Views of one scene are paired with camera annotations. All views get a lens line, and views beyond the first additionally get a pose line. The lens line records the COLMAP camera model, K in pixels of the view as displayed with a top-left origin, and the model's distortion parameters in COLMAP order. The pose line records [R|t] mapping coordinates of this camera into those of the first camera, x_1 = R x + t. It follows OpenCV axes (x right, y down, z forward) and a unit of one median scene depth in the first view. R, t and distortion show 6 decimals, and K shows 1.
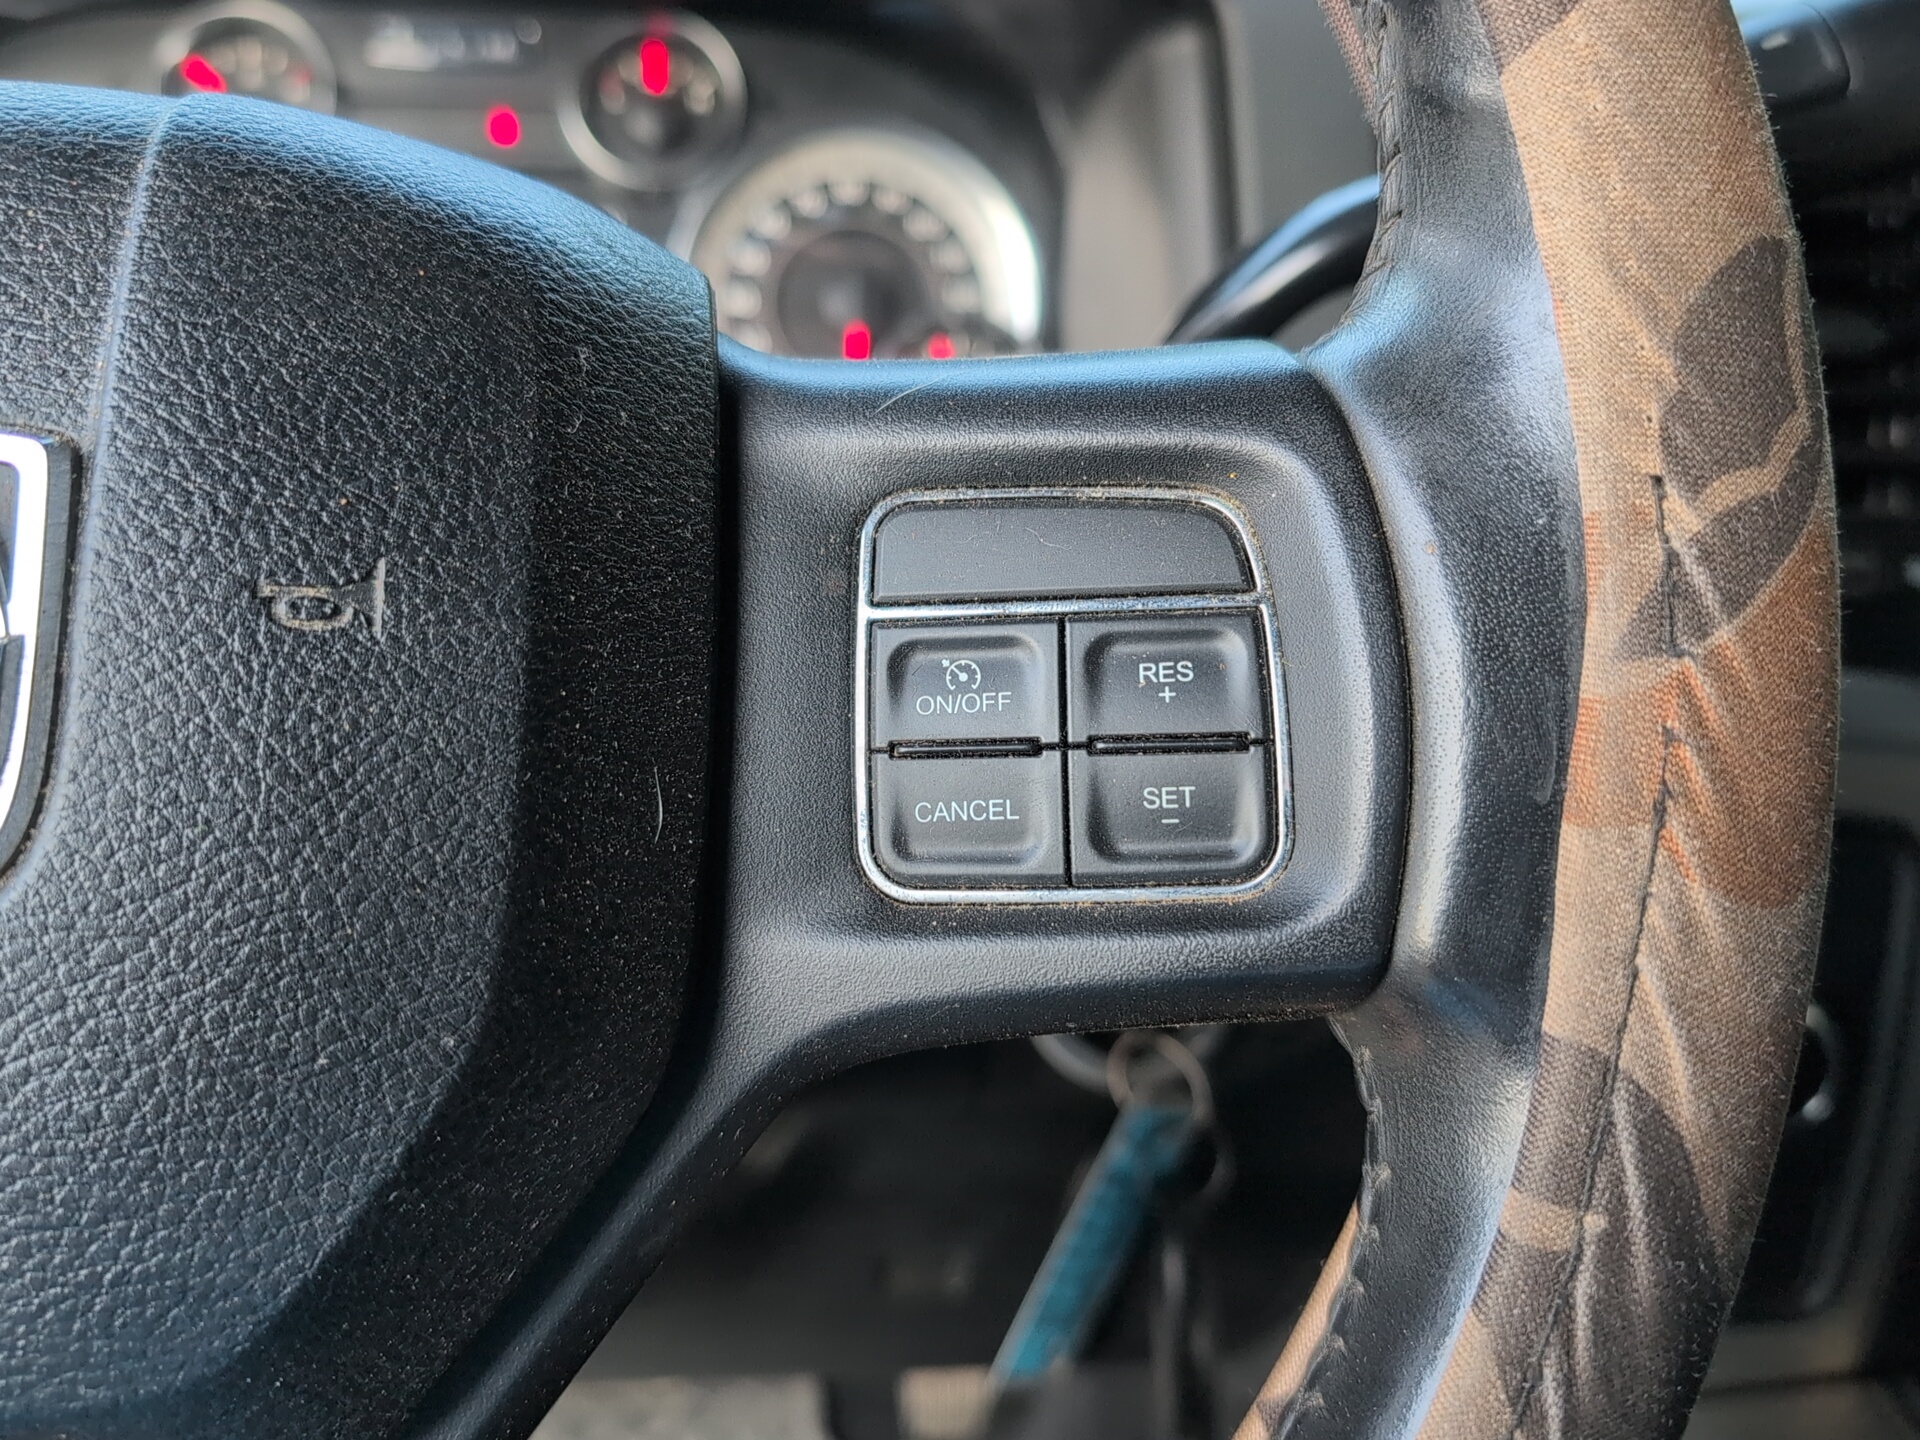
lens RADIAL K [[1608.5, 0, 954.5], [0, 1608.5, 721.4], [0, 0, 1]] dist [0.014894, -0.004963]
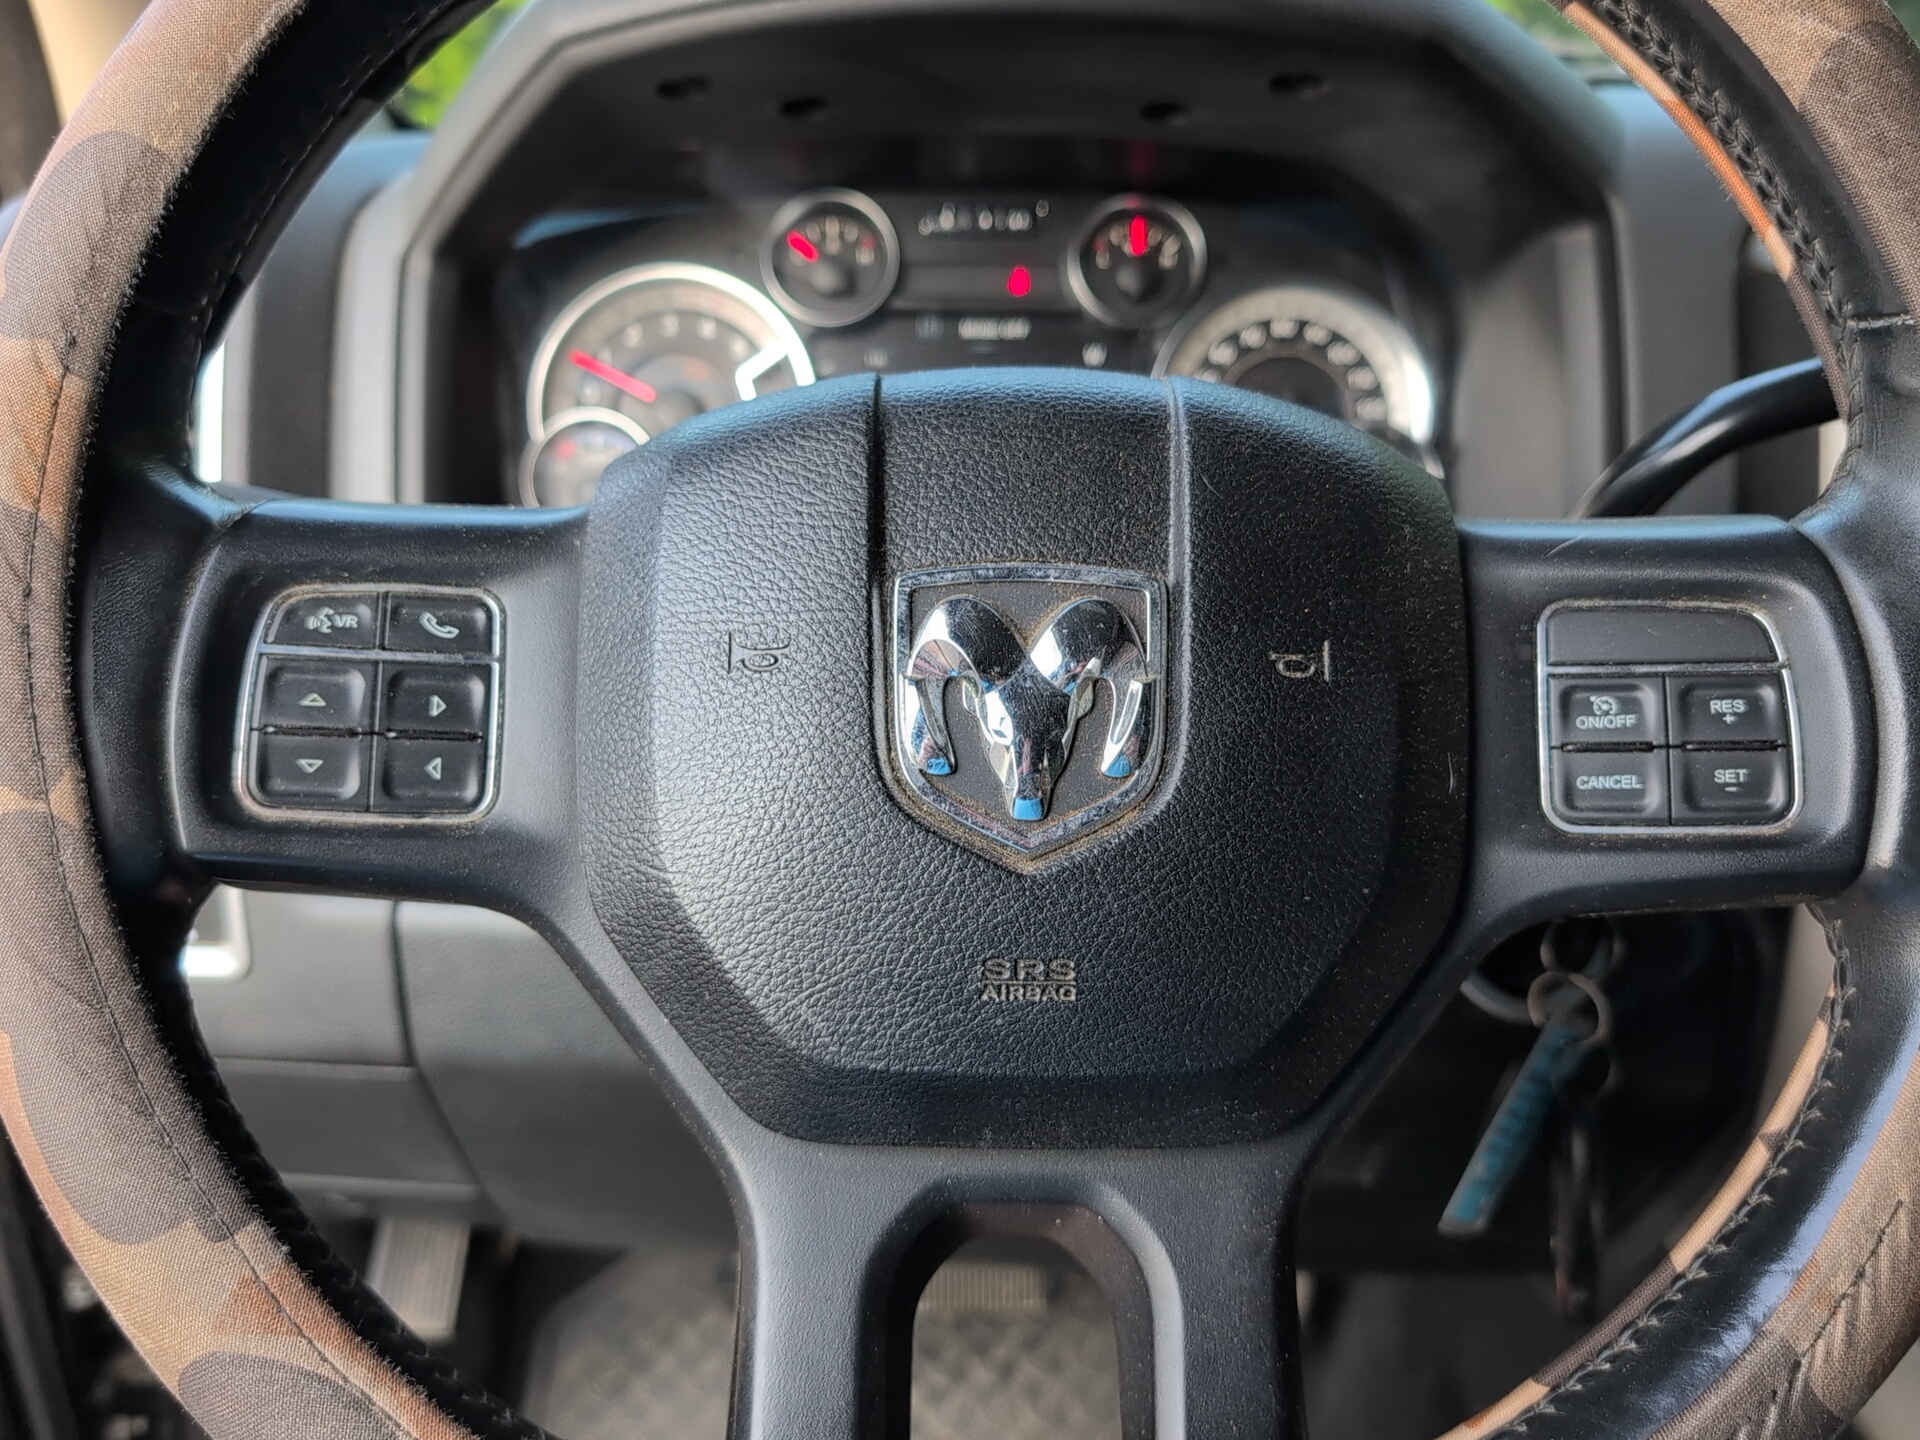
lens RADIAL K [[1670.1, 0, 962.1], [0, 1670.1, 710.6], [0, 0, 1]] dist [0.011158, 0.005483]
pose [[0.996963, 0.017293, -0.075934, -0.572794], [-0.019089, 0.999553, -0.022992, 0.033250], [0.075503, 0.024372, 0.996848, -0.916402]]
